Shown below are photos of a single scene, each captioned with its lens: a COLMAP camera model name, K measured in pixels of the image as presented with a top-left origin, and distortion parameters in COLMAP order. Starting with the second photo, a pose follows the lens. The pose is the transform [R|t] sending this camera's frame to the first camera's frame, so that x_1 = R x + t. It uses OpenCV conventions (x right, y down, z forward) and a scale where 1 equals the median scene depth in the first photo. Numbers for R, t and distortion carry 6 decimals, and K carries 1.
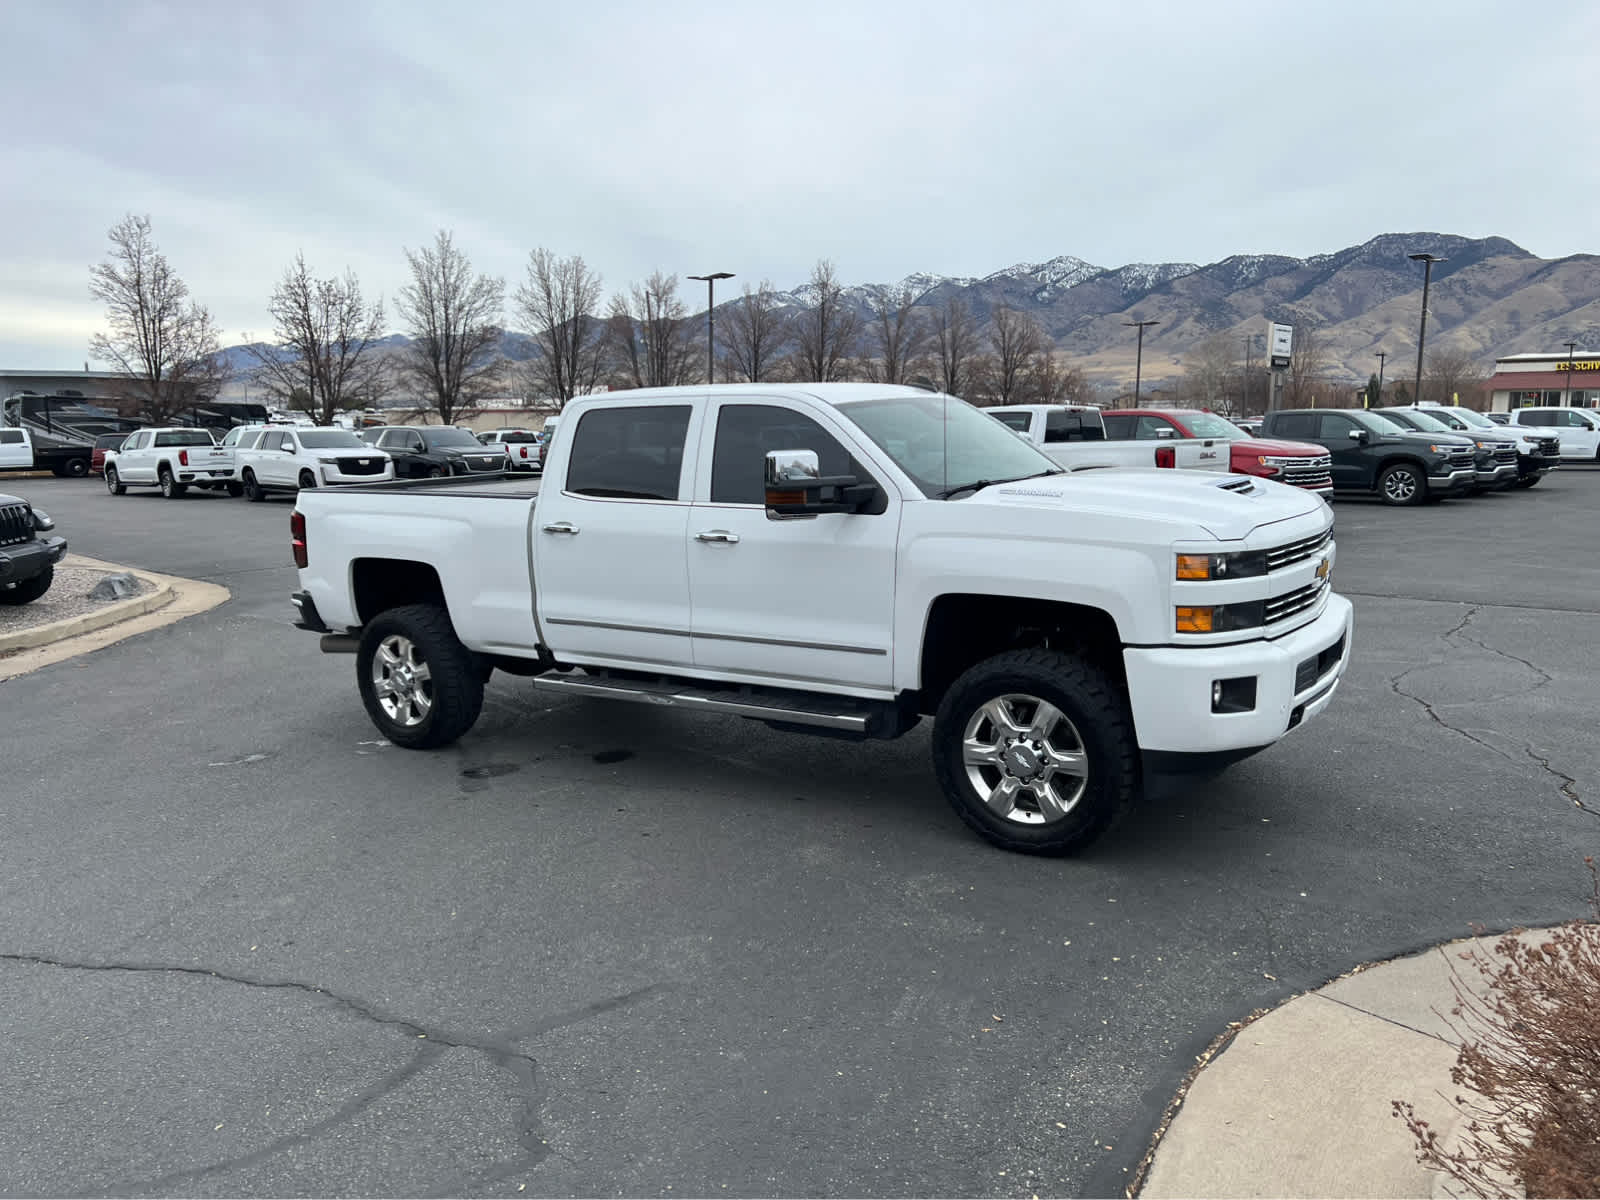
lens RADIAL K [[1188.6, 0, 800.0], [0, 1188.6, 600.0], [0, 0, 1]] dist [0.060215, -0.062076]
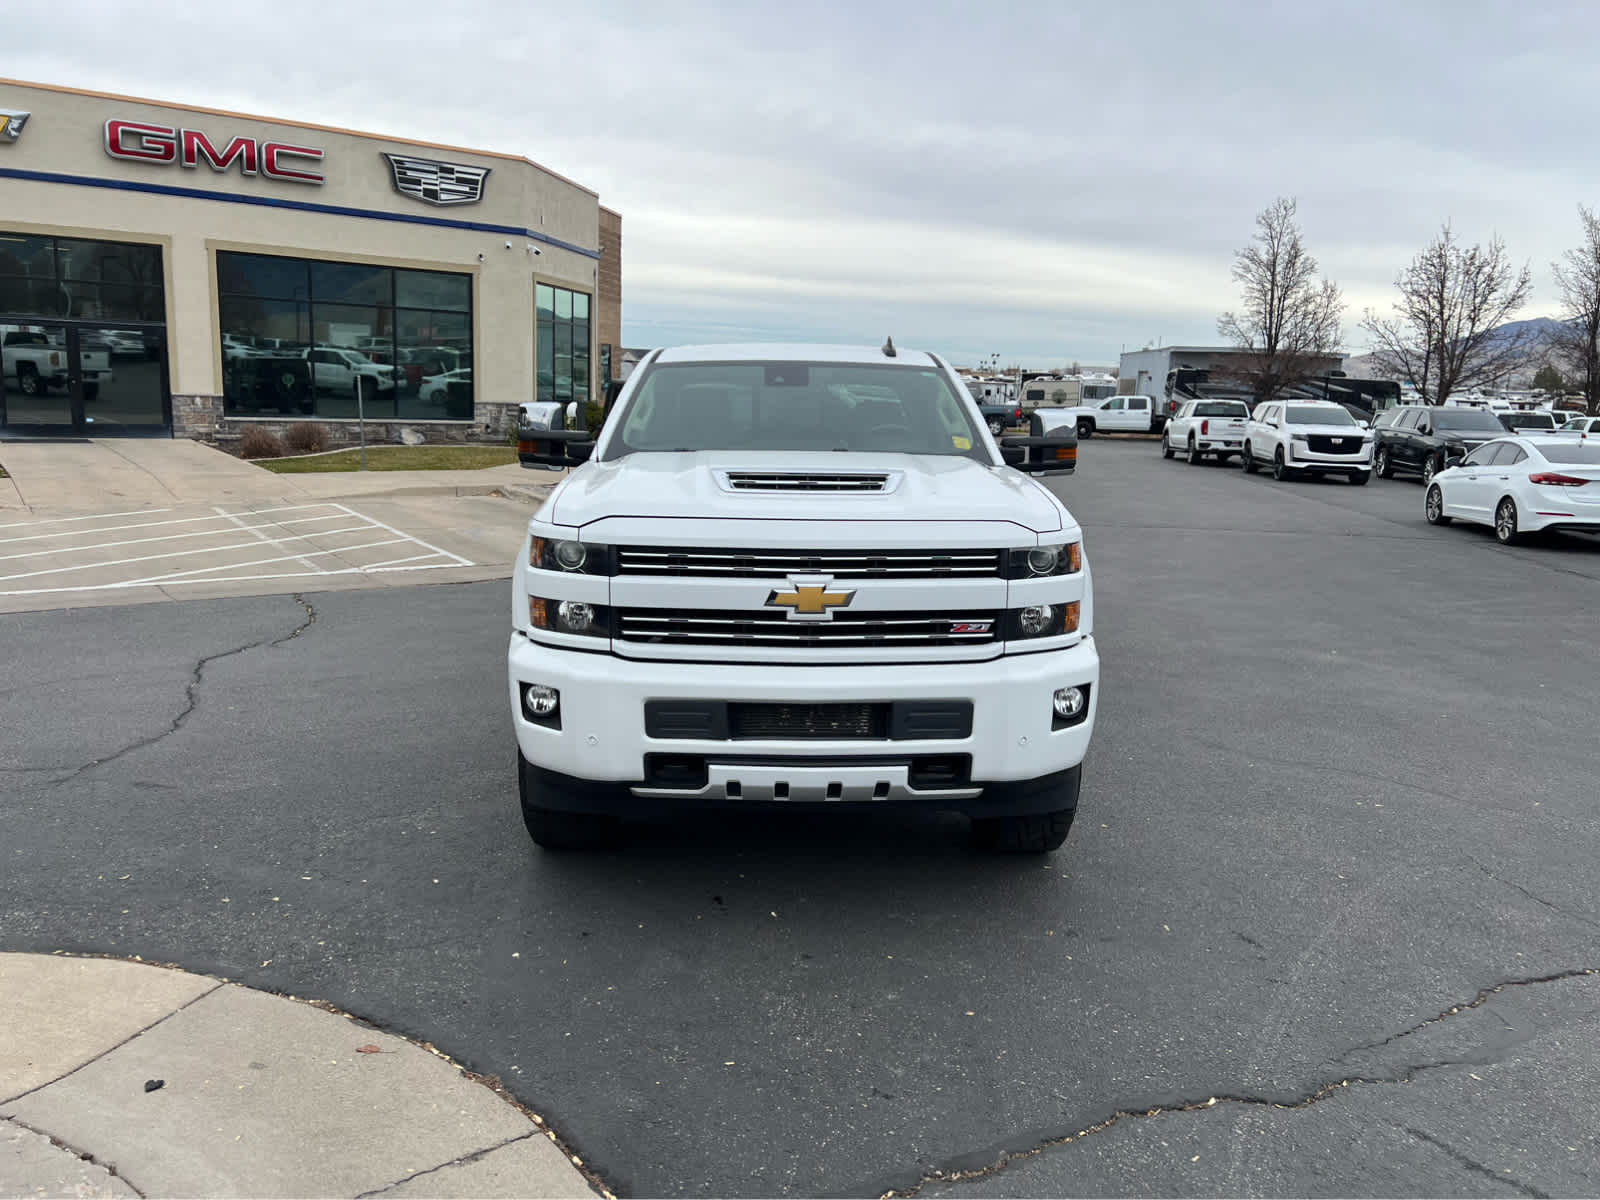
lens RADIAL K [[1196.8, 0, 824.2], [0, 1196.8, 600.9], [0, 0, 1]] dist [0.067017, -0.066401]
pose [[0.589159, 0.172743, -0.789336, 0.159711], [-0.159295, 0.982540, 0.096127, -0.015187], [0.792159, 0.069103, 0.606390, 0.088312]]
